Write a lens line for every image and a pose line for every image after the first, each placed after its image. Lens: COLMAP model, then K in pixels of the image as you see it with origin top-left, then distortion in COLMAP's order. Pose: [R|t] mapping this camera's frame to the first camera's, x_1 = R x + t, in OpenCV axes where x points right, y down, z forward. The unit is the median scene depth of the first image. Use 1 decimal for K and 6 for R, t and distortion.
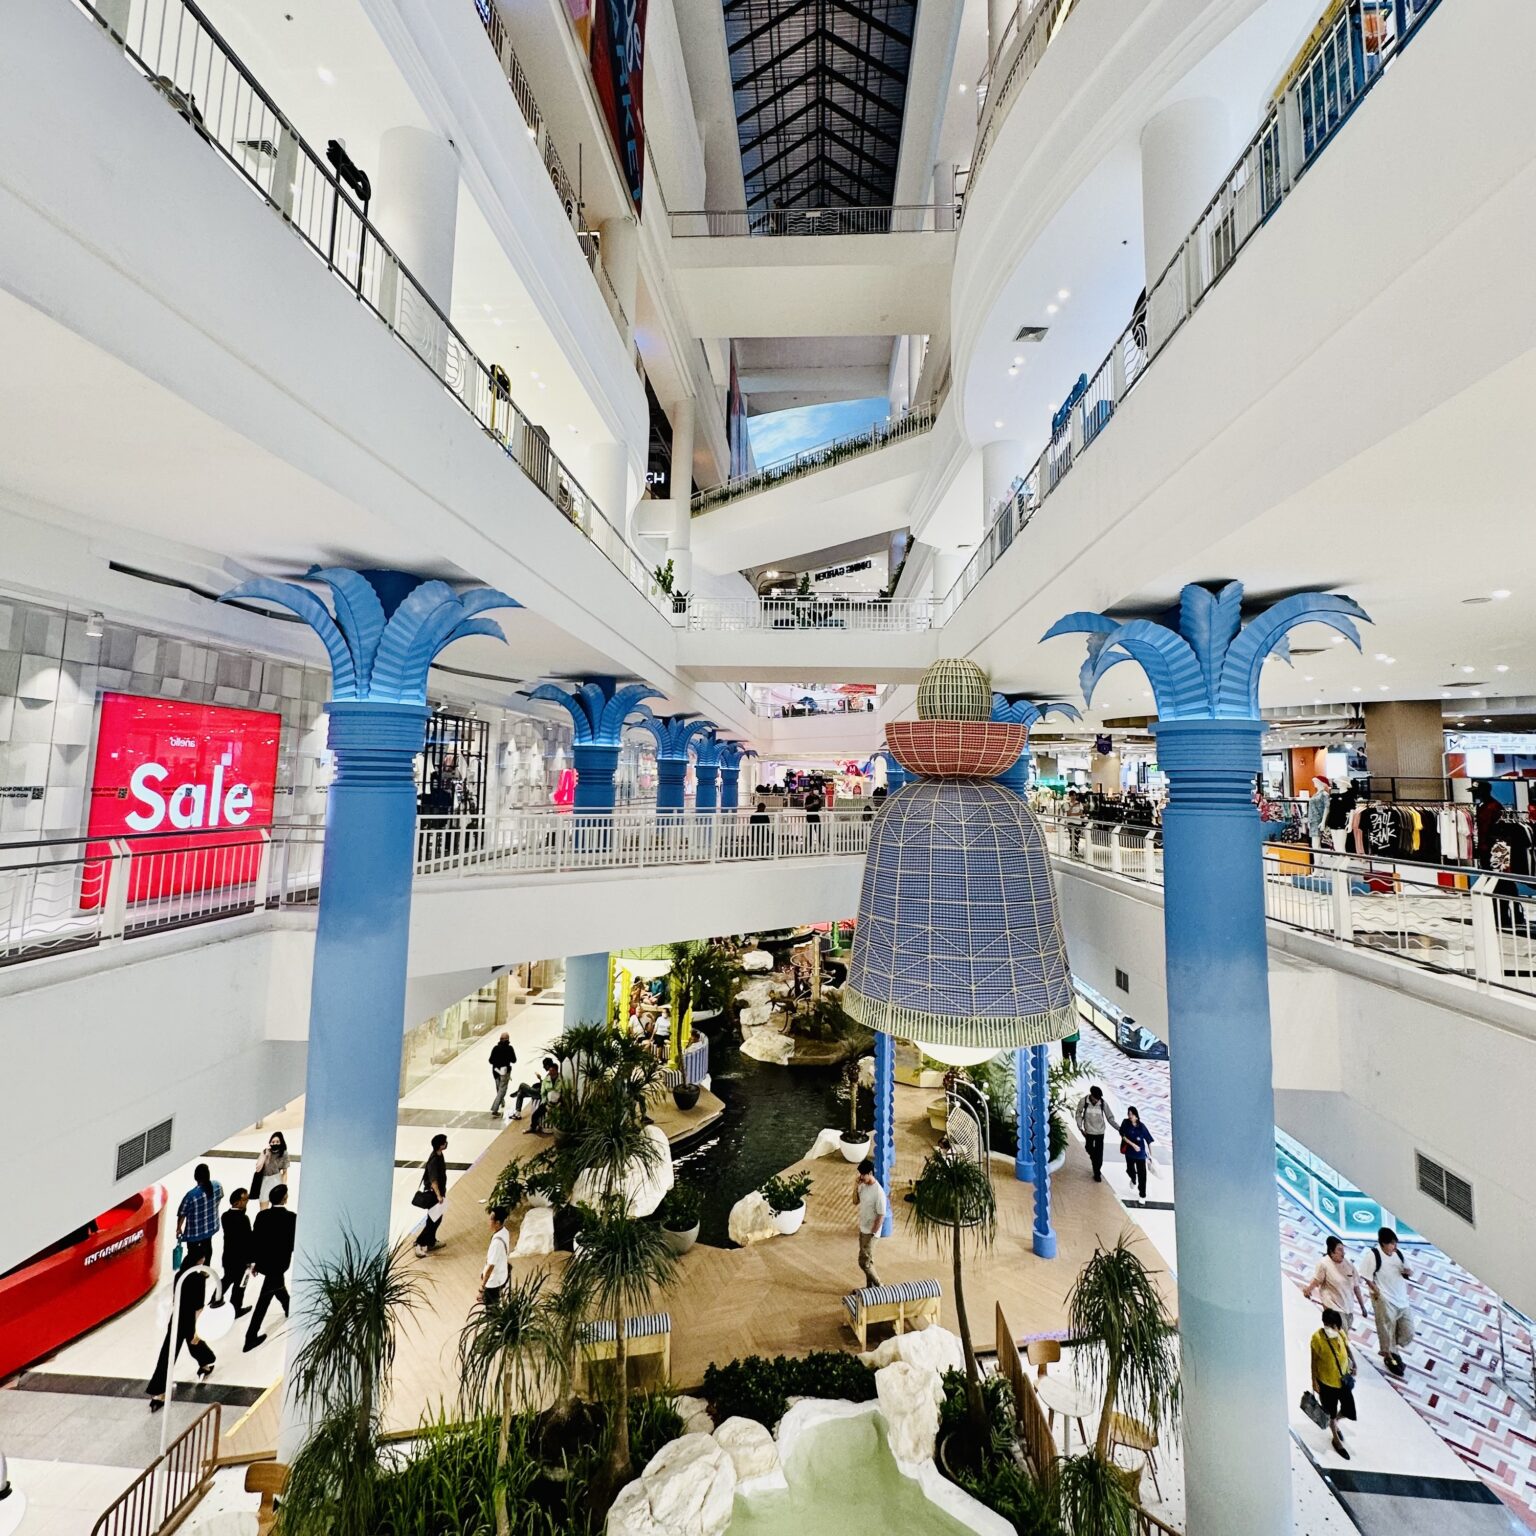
lens RADIAL K [[833.1, 0, 768.6], [0, 833.1, 658.2], [0, 0, 1]] dist [-0.018951, -0.000175]
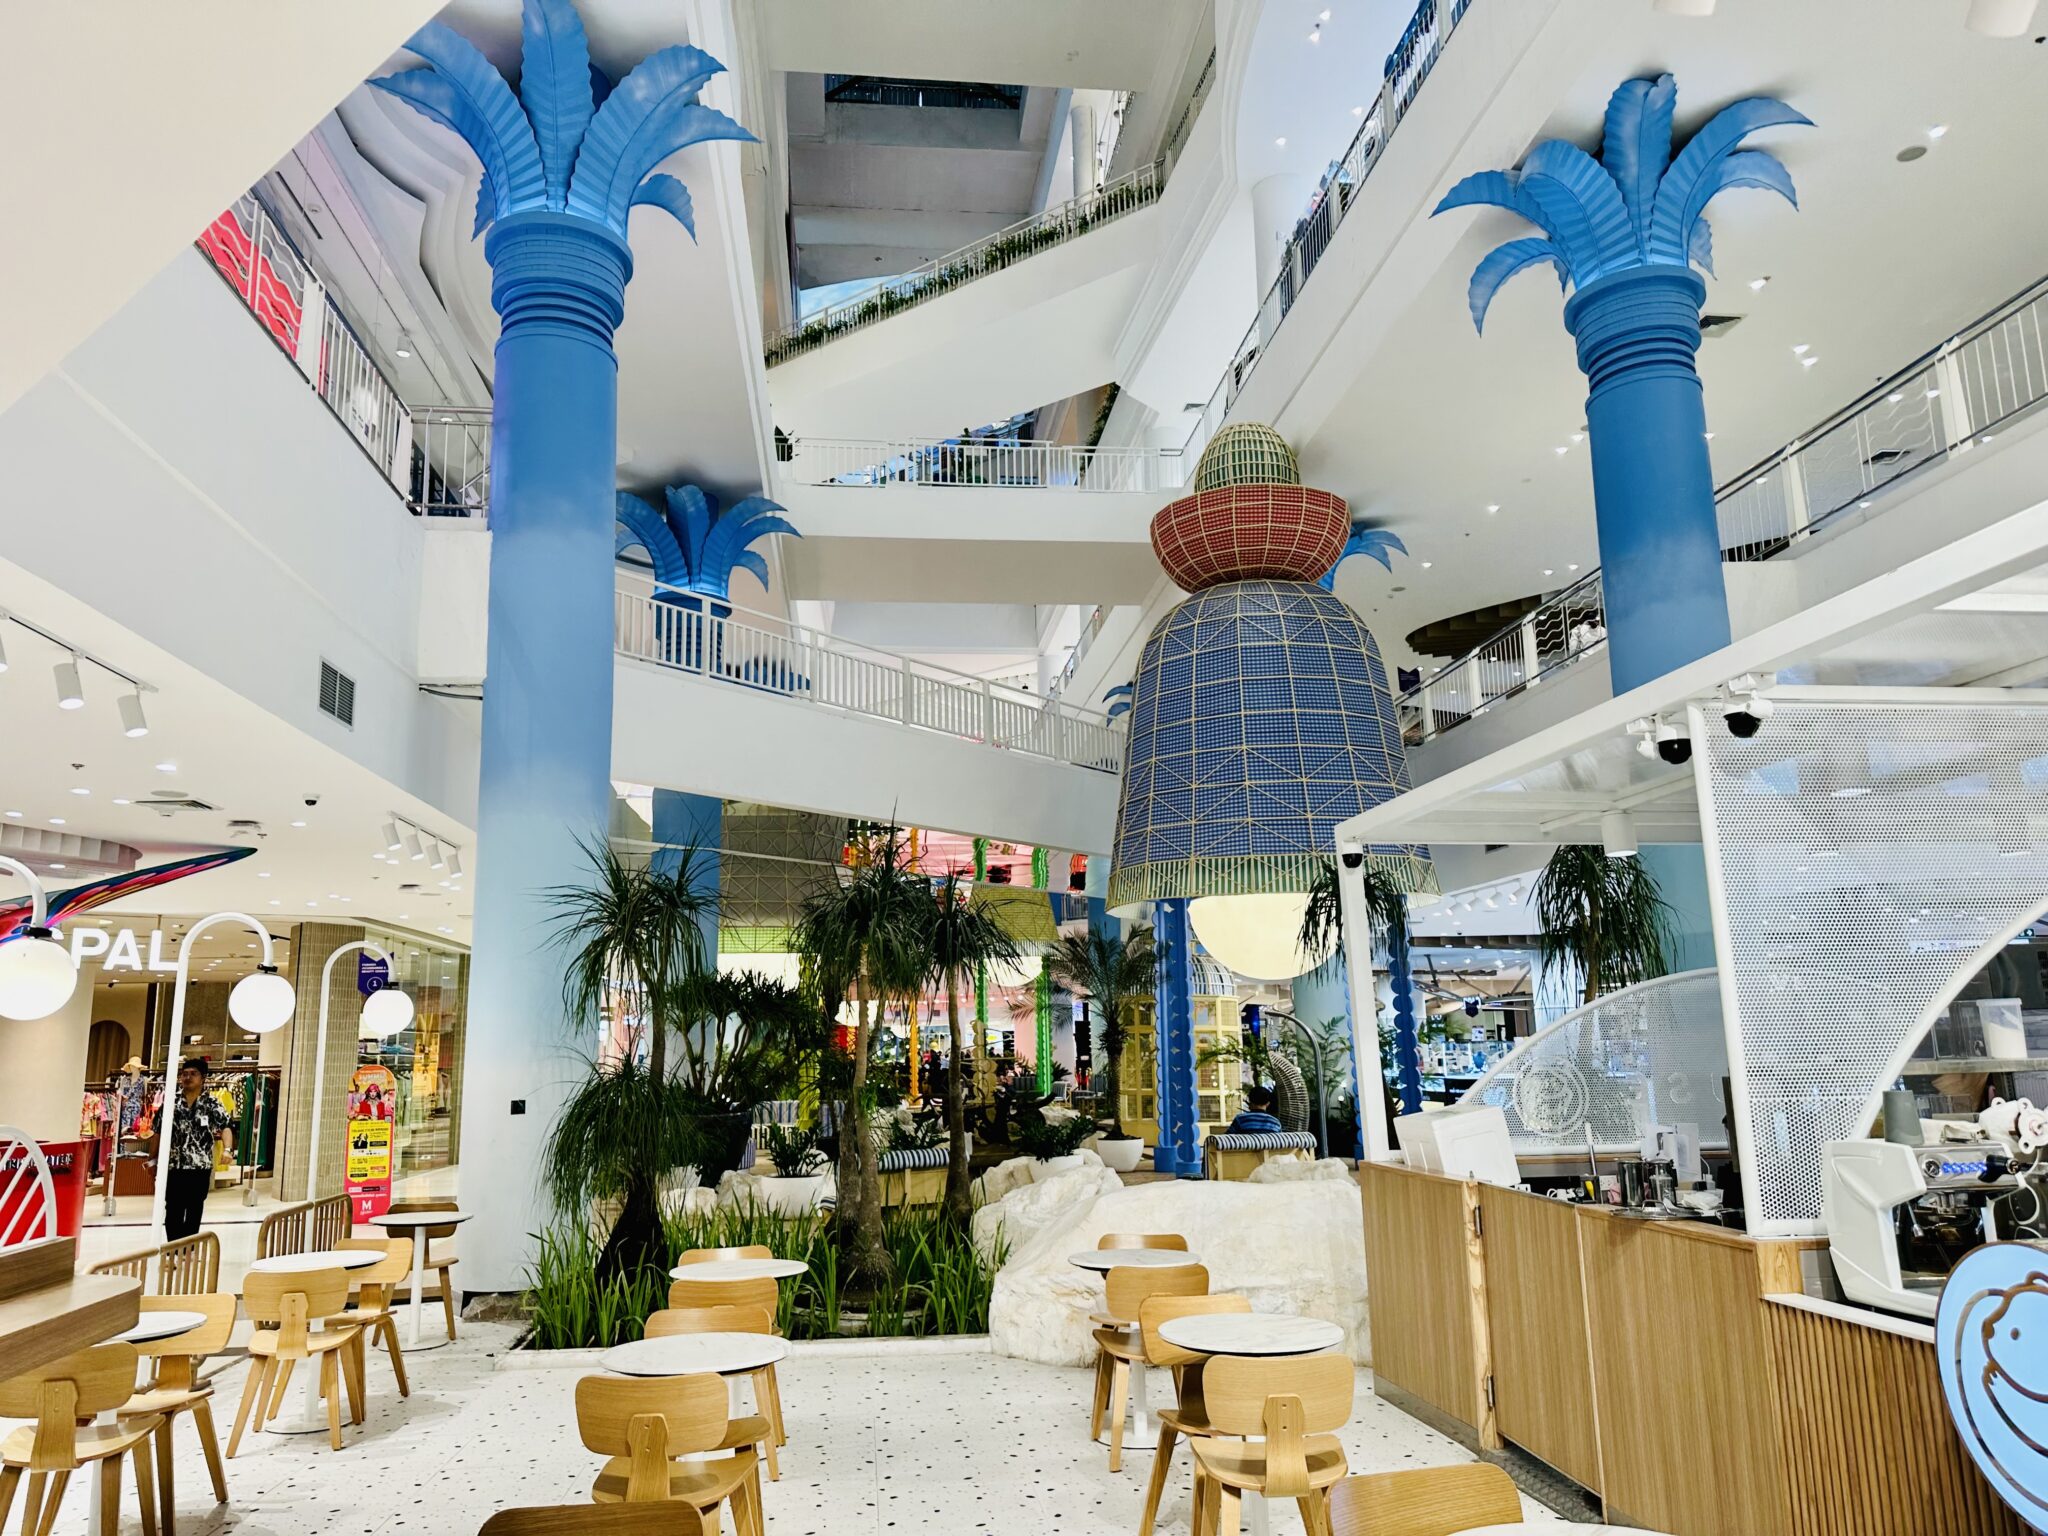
lens RADIAL K [[1440.7, 0, 1024.0], [0, 1440.7, 768.0], [0, 0, 1]] dist [0.004476, -0.055687]
pose [[0.983372, -0.009589, 0.181347, -0.223197], [0.016840, 0.999117, -0.038491, 0.399176], [-0.180818, 0.040905, 0.982666, -0.184923]]
